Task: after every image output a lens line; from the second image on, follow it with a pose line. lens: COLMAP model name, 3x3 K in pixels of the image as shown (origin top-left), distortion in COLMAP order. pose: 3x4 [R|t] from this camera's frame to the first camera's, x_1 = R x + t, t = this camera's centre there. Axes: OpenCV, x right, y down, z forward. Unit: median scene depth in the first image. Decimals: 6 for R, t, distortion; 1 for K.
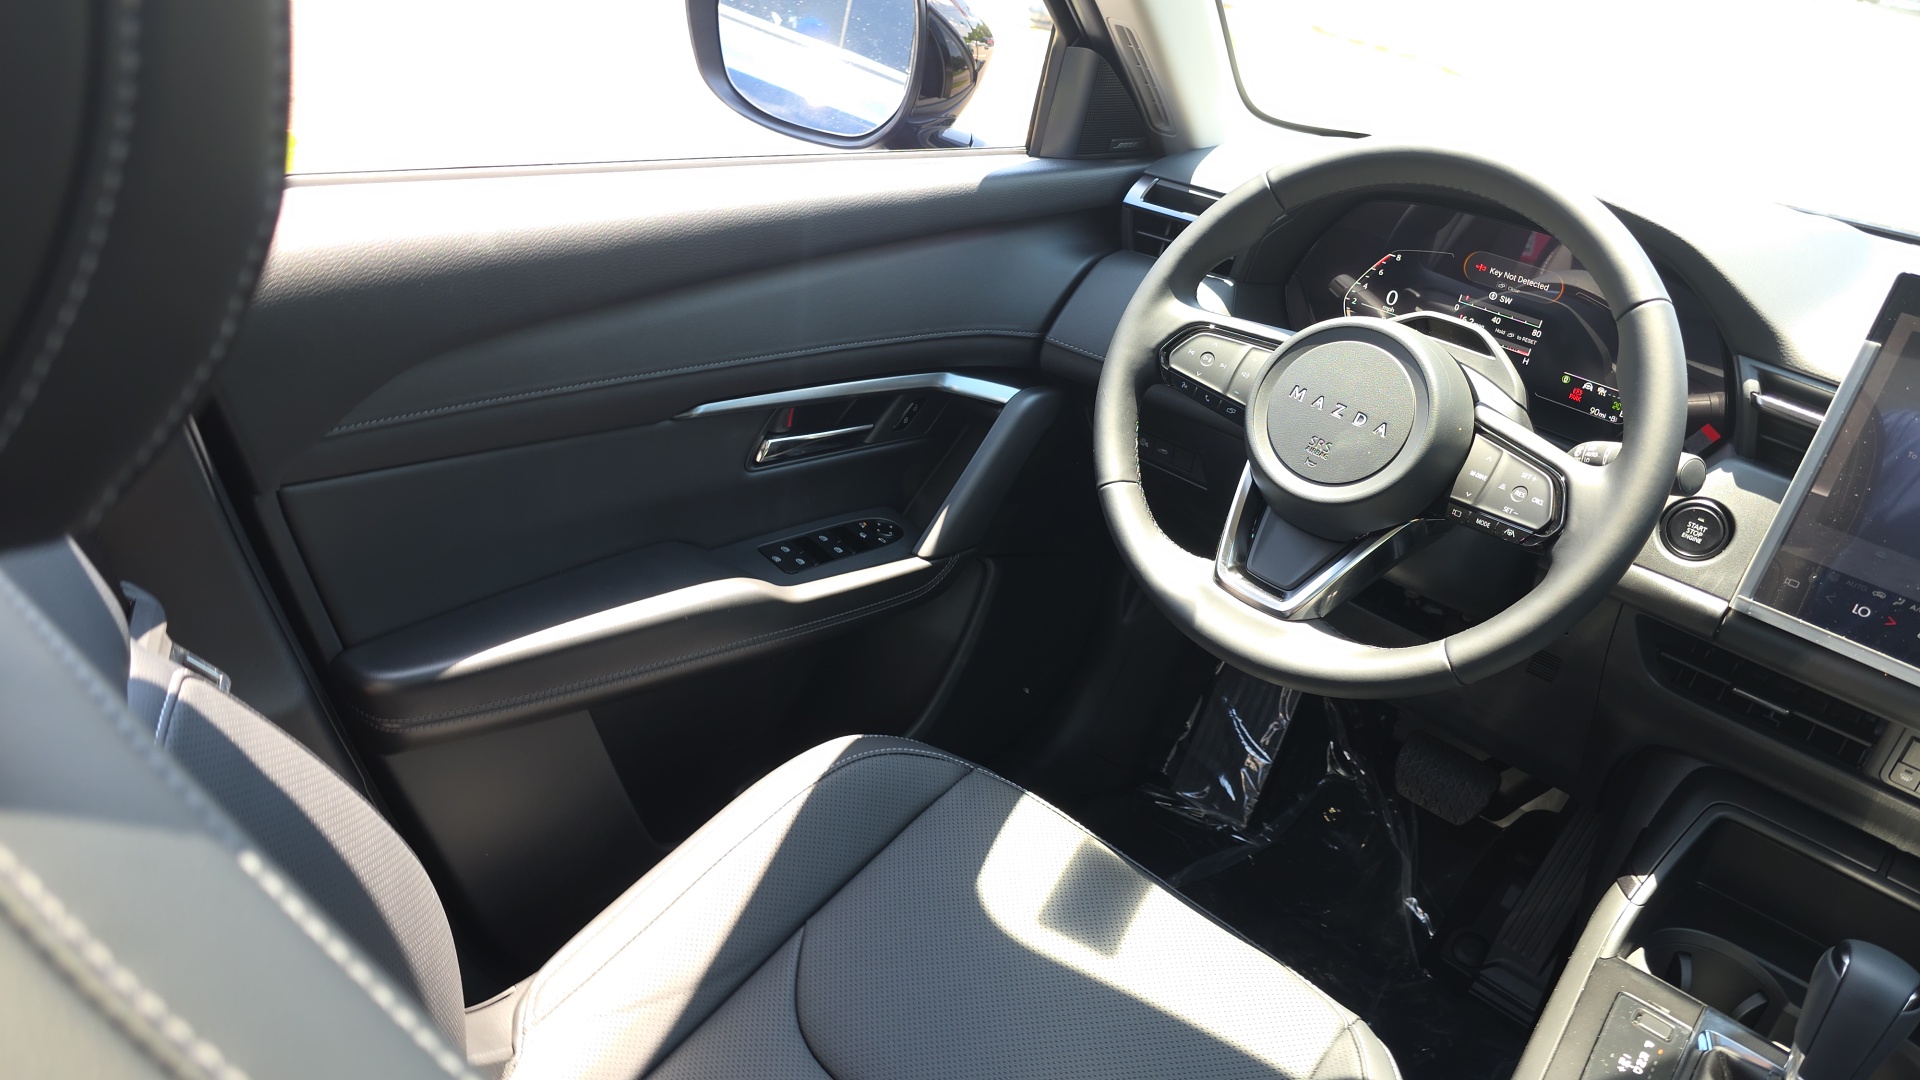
lens RADIAL K [[1331.9, 0, 922.0], [0, 1331.9, 517.0], [0, 0, 1]] dist [0.047410, -0.050018]
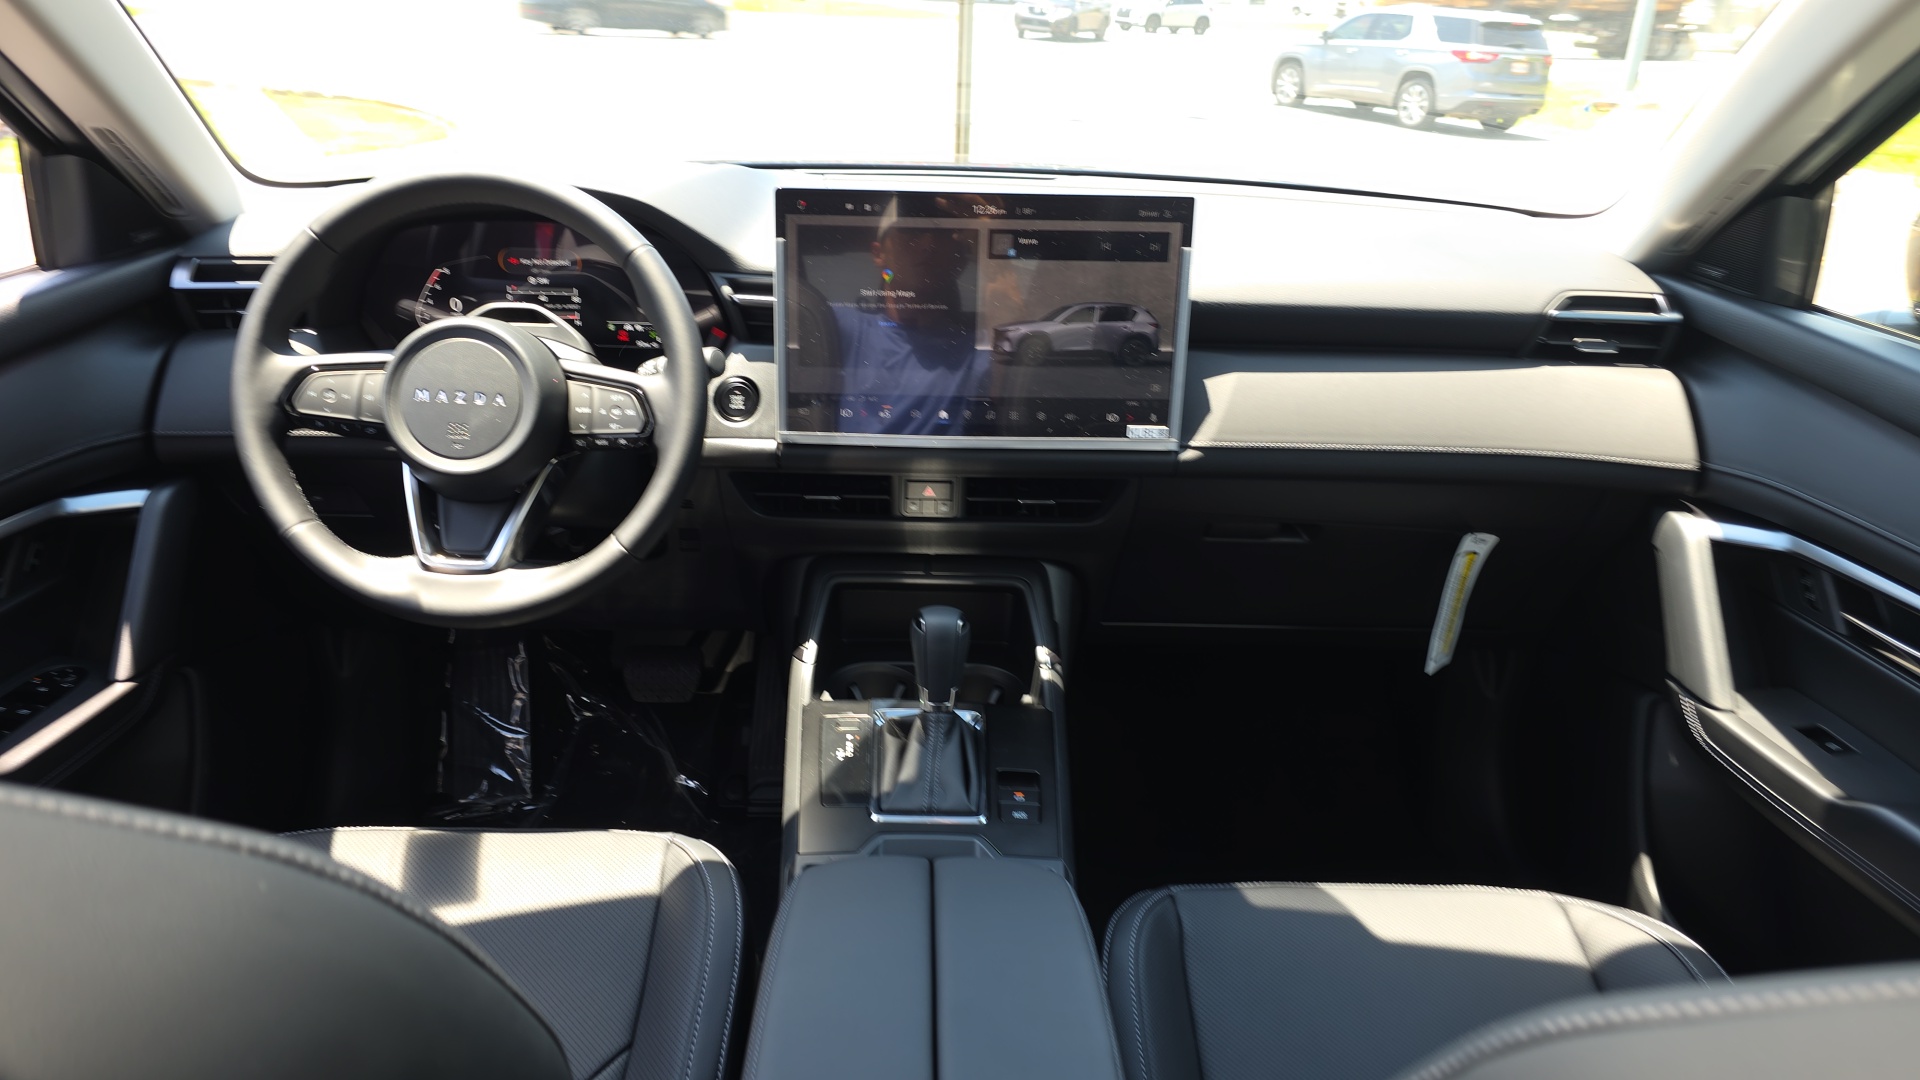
lens RADIAL K [[1312.4, 0, 938.0], [0, 1312.4, 563.7], [0, 0, 1]] dist [0.084198, -0.089922]
pose [[0.729582, -0.385989, 0.564556, -0.103303], [0.378852, 0.915373, 0.136248, 0.054774], [-0.569370, 0.114479, 0.814072, -0.199762]]
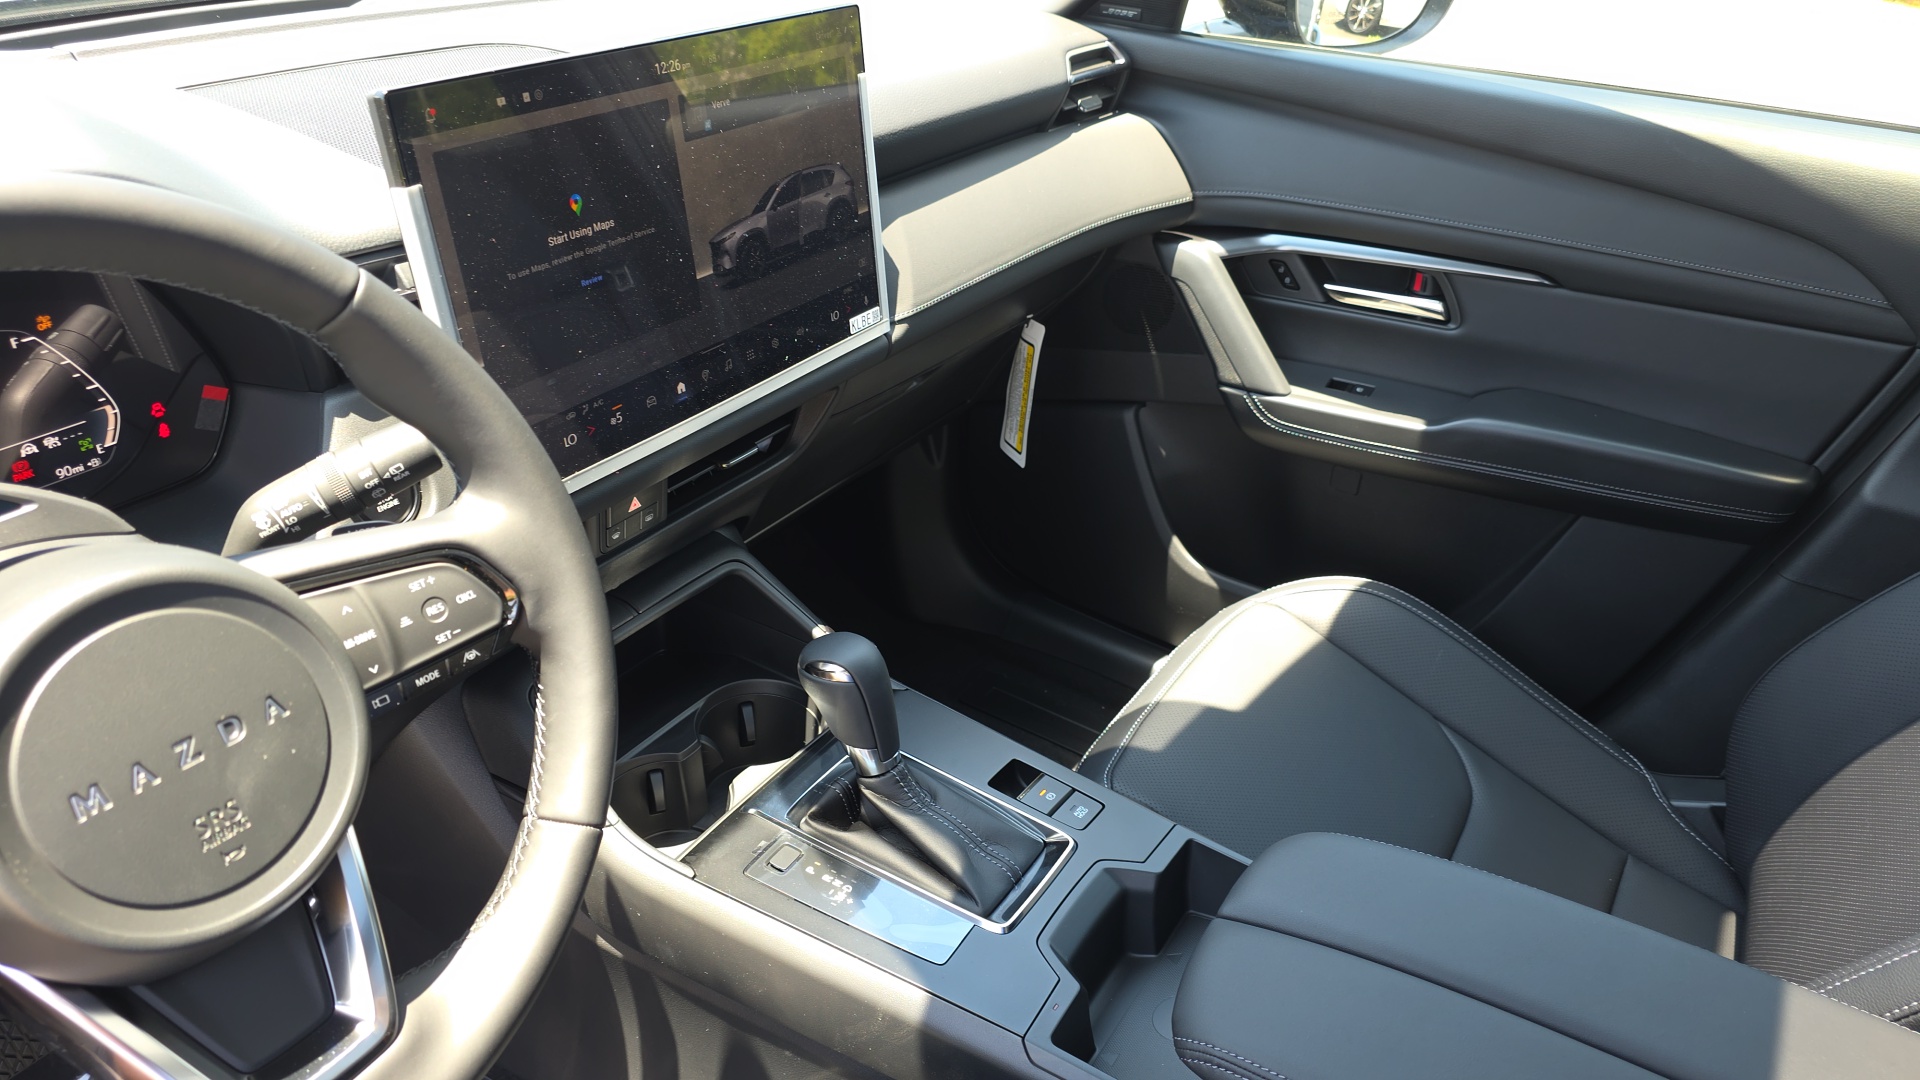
lens RADIAL K [[1309.3, 0, 960.0], [0, 1309.3, 540.0], [0, 0, 1]] dist [0.077681, -0.094878]
pose [[-0.166639, -0.633995, 0.755170, -0.057915], [0.372781, 0.668526, 0.643512, -0.315463], [-0.912834, 0.388747, 0.124939, 0.584147]]
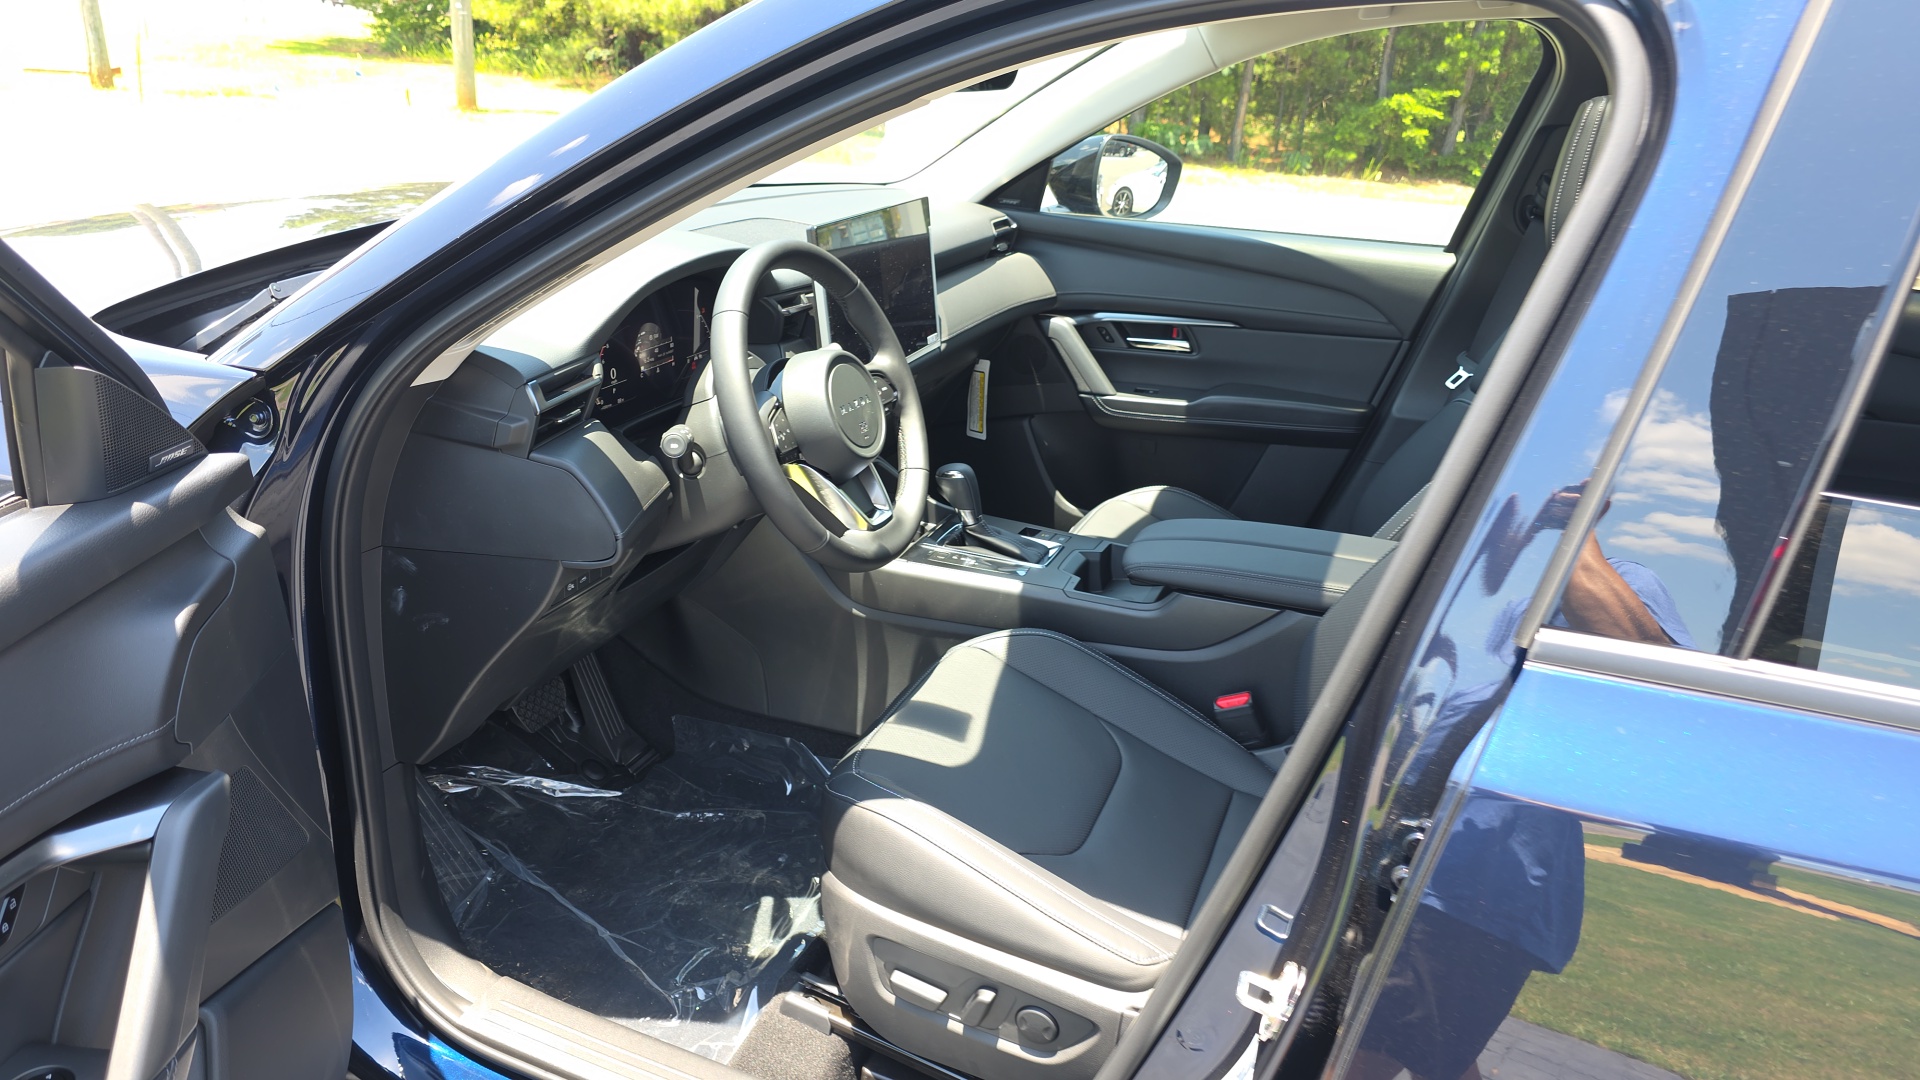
lens RADIAL K [[1309.3, 0, 960.0], [0, 1309.3, 540.0], [0, 0, 1]] dist [0.077681, -0.094878]
pose [[-0.346019, -0.499896, 0.793961, -1.046997], [0.324129, 0.730441, 0.601162, -0.833266], [-0.880461, 0.465360, -0.090716, 1.015152]]
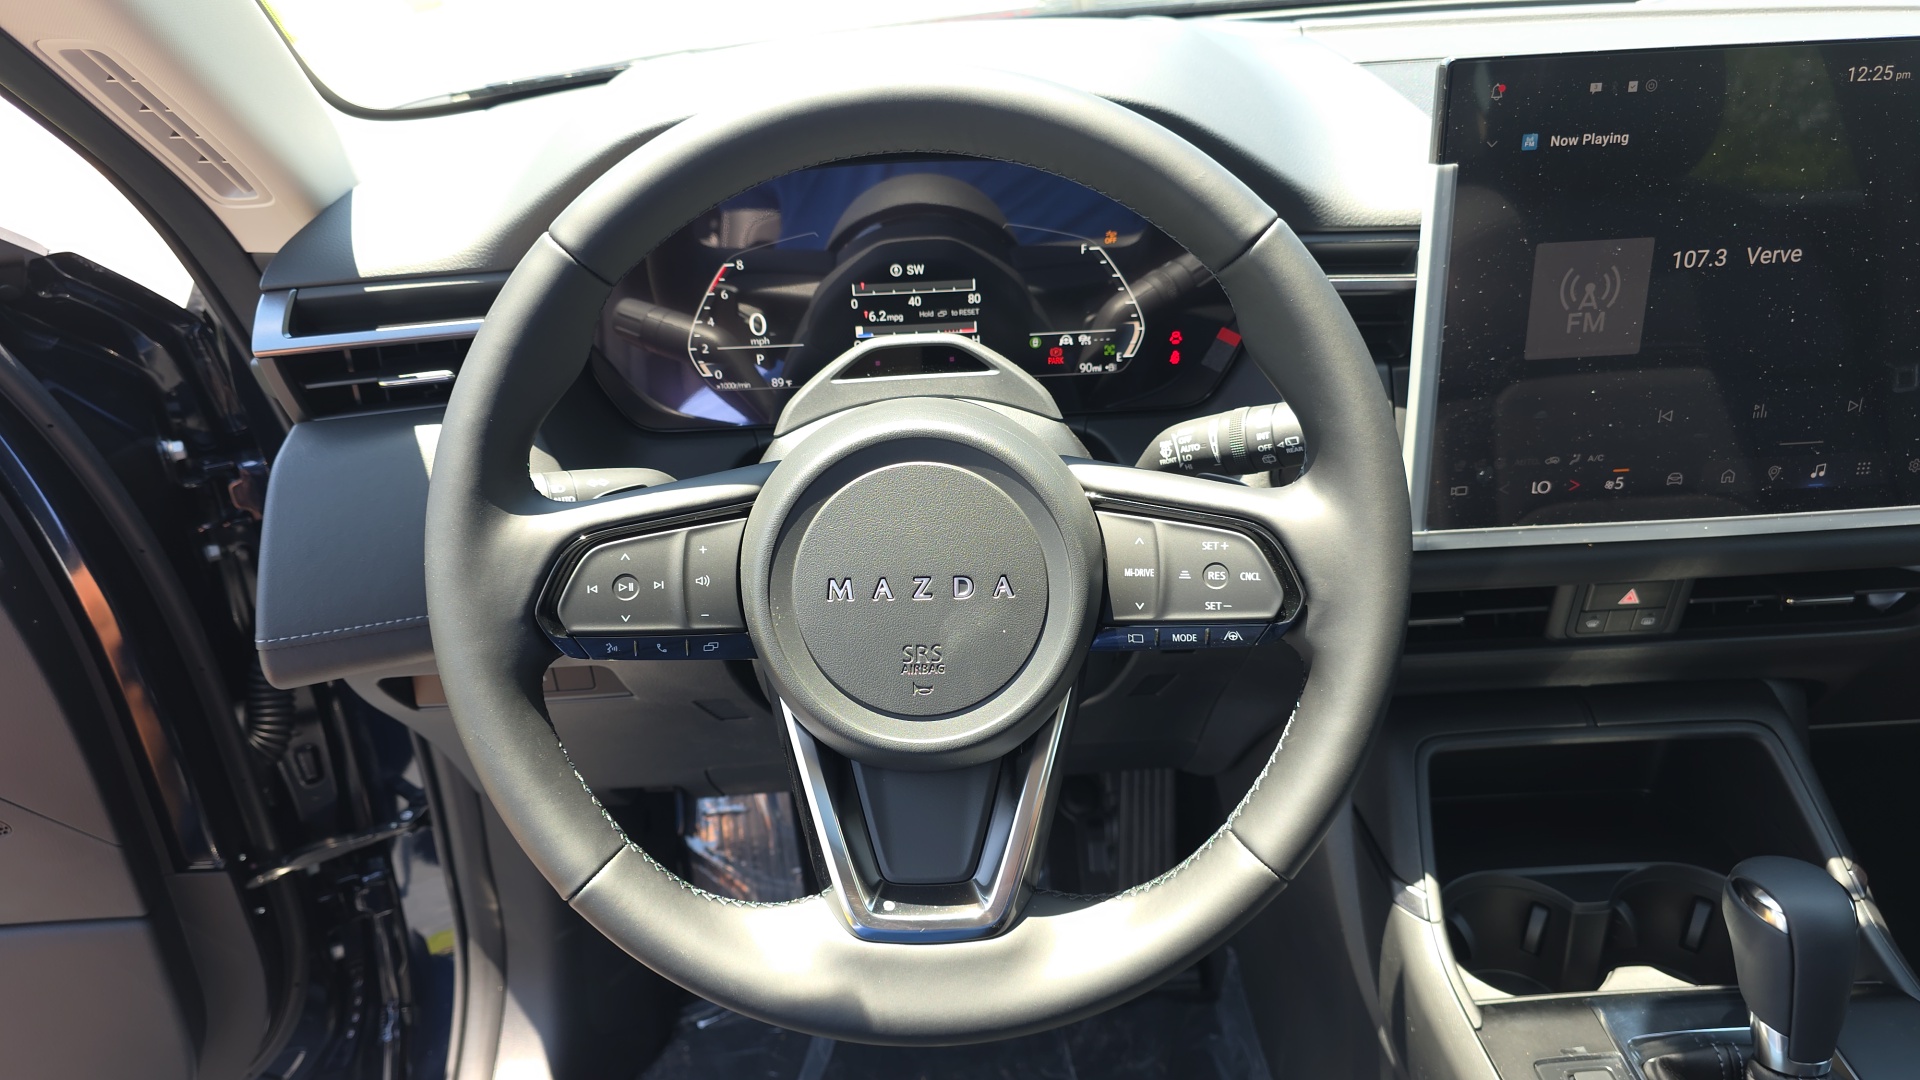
lens RADIAL K [[1309.3, 0, 960.0], [0, 1309.3, 540.0], [0, 0, 1]] dist [0.077681, -0.094878]
pose [[0.700815, -0.489043, 0.519322, 0.040439], [0.442873, 0.869000, 0.220684, -0.193979], [-0.559215, 0.075335, 0.825593, 0.483023]]
